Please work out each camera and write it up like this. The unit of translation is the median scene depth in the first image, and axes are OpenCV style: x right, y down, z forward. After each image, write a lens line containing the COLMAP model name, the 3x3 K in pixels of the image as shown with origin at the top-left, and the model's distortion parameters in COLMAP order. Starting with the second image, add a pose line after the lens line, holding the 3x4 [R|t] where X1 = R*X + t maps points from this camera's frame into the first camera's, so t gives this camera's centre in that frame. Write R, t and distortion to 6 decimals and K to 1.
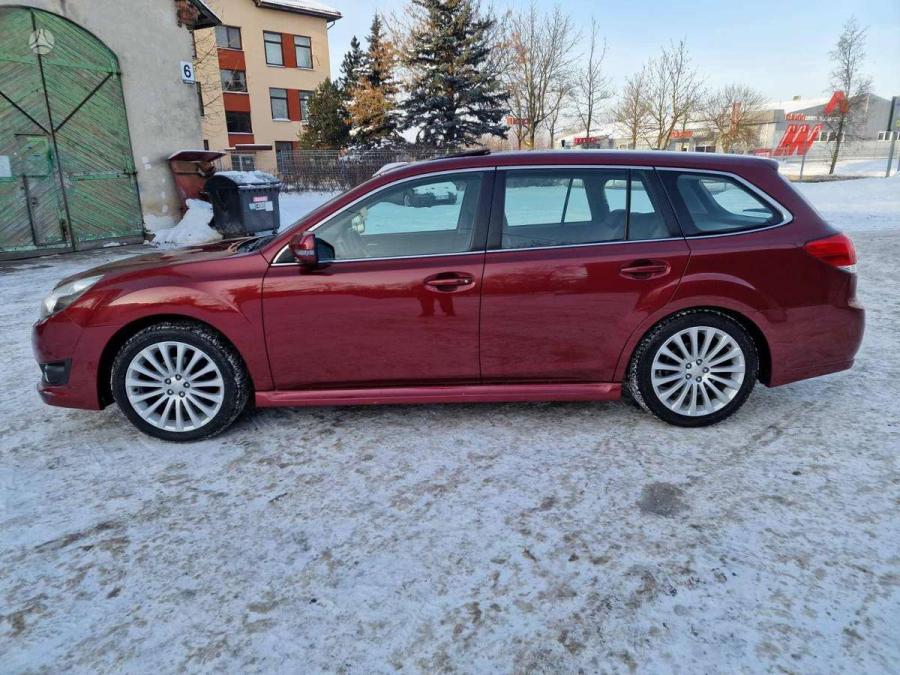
lens RADIAL K [[598.6, 0, 451.6], [0, 598.6, 329.2], [0, 0, 1]] dist [0.072577, -0.060716]
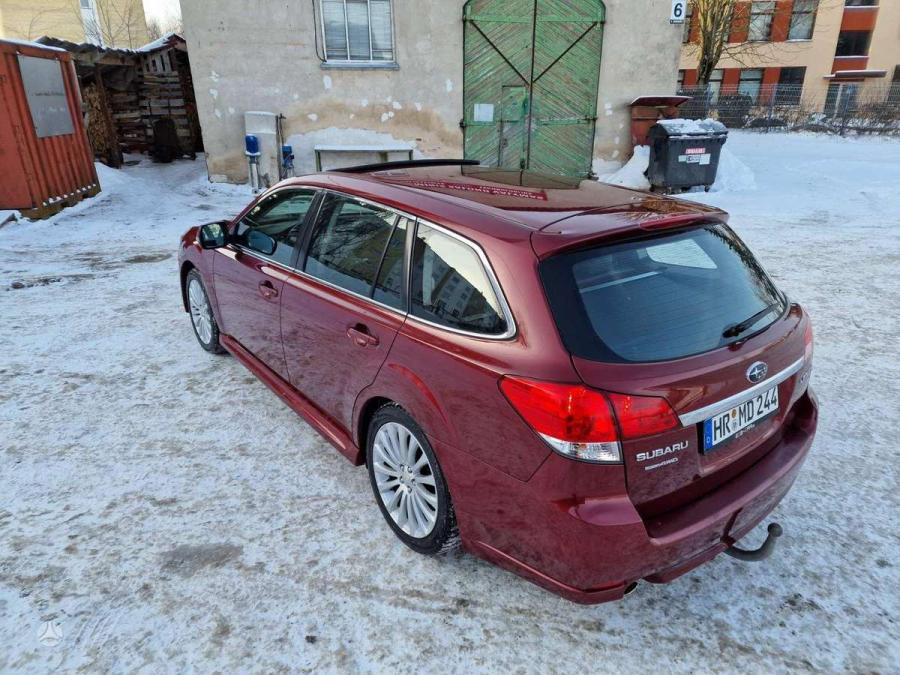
lens RADIAL K [[594.5, 0, 458.8], [0, 594.5, 335.3], [0, 0, 1]] dist [0.083065, -0.066488]
pose [[0.597769, 0.313080, -0.738006, 0.286573], [-0.219056, 0.949343, 0.225304, -0.090183], [0.771159, 0.026984, 0.636070, 0.160215]]
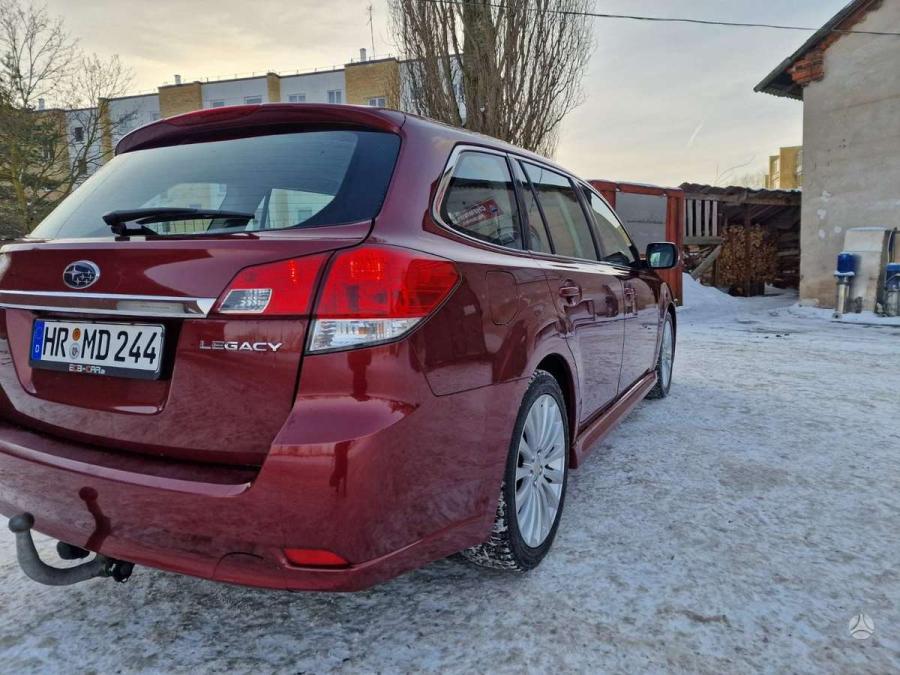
lens RADIAL K [[598.6, 0, 451.6], [0, 598.6, 329.2], [0, 0, 1]] dist [0.072577, -0.060716]
pose [[-0.493070, 0.108426, -0.863207, 0.282686], [-0.195845, 0.952903, 0.231560, -0.092615], [0.847660, 0.283230, -0.448613, 0.495064]]
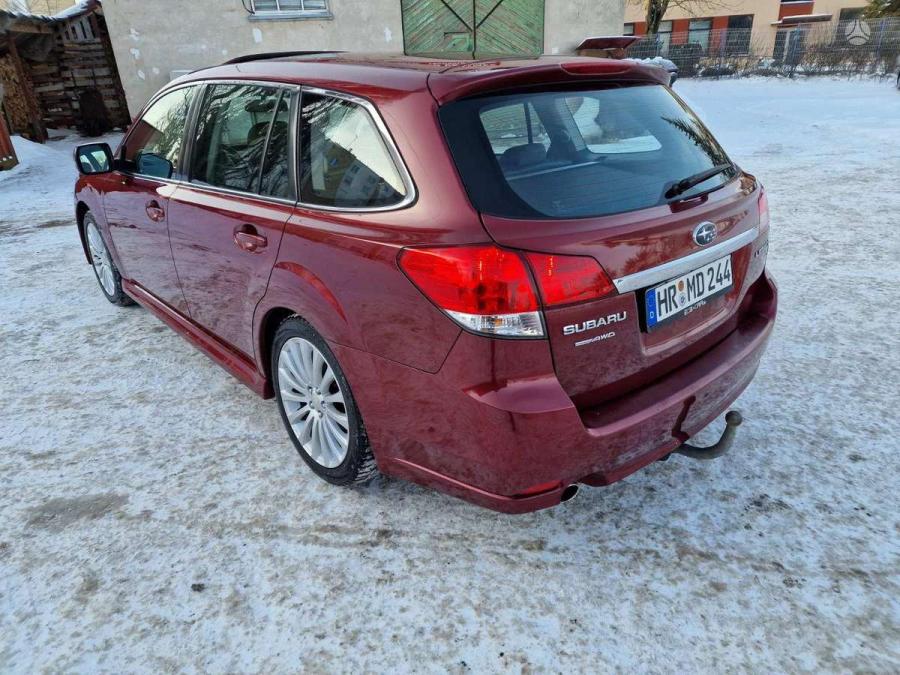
lens RADIAL K [[596.1, 0, 452.3], [0, 596.1, 329.8], [0, 0, 1]] dist [0.085570, -0.072390]
pose [[0.647159, 0.295749, -0.702651, 0.283263], [-0.167396, 0.954318, 0.247500, -0.060338], [0.743750, -0.042551, 0.667102, 0.195545]]
